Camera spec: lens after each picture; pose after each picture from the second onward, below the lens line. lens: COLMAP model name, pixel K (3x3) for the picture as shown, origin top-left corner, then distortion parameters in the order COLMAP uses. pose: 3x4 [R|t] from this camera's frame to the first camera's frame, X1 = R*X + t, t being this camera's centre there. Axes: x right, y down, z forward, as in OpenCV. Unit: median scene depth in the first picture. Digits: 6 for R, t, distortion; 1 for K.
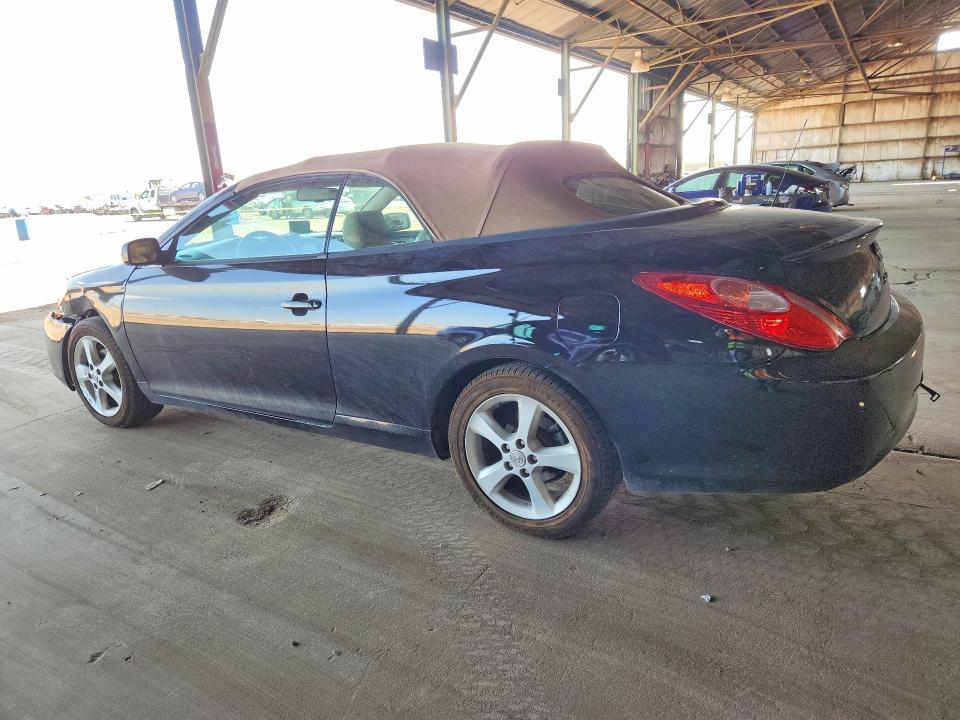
lens RADIAL K [[651.5, 0, 482.3], [0, 651.5, 360.0], [0, 0, 1]] dist [0.001199, -0.000102]
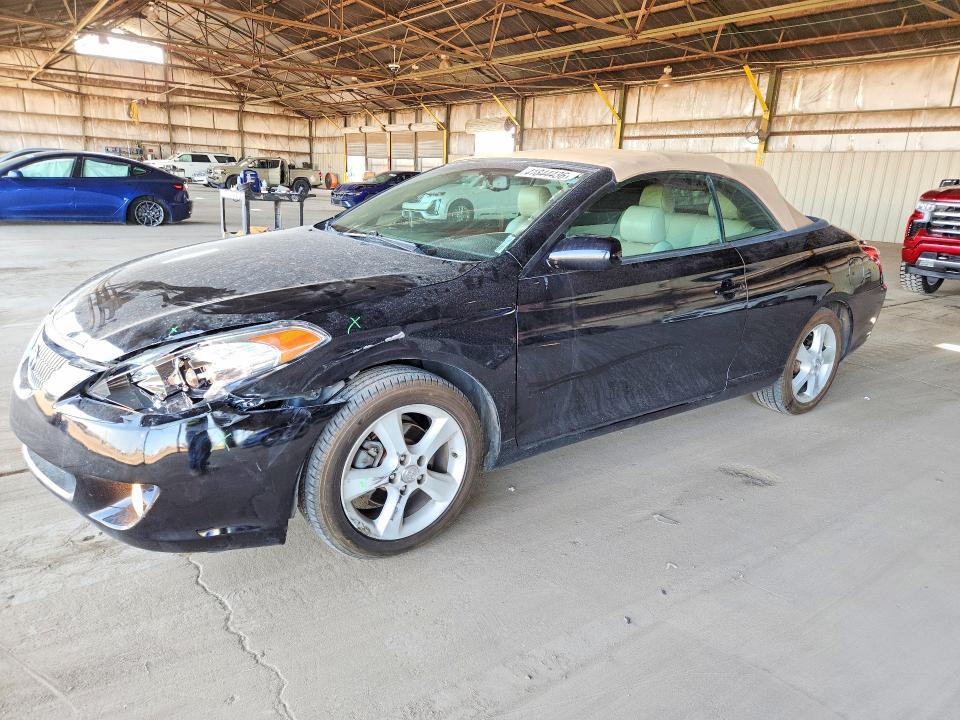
lens RADIAL K [[651.5, 0, 480.5], [0, 651.5, 361.7], [0, 0, 1]] dist [0.001199, -0.000102]
pose [[0.358791, -0.189678, 0.913943, -0.107424], [0.181518, 0.974622, 0.131011, -0.013614], [-0.915598, 0.118891, 0.384115, 0.069906]]
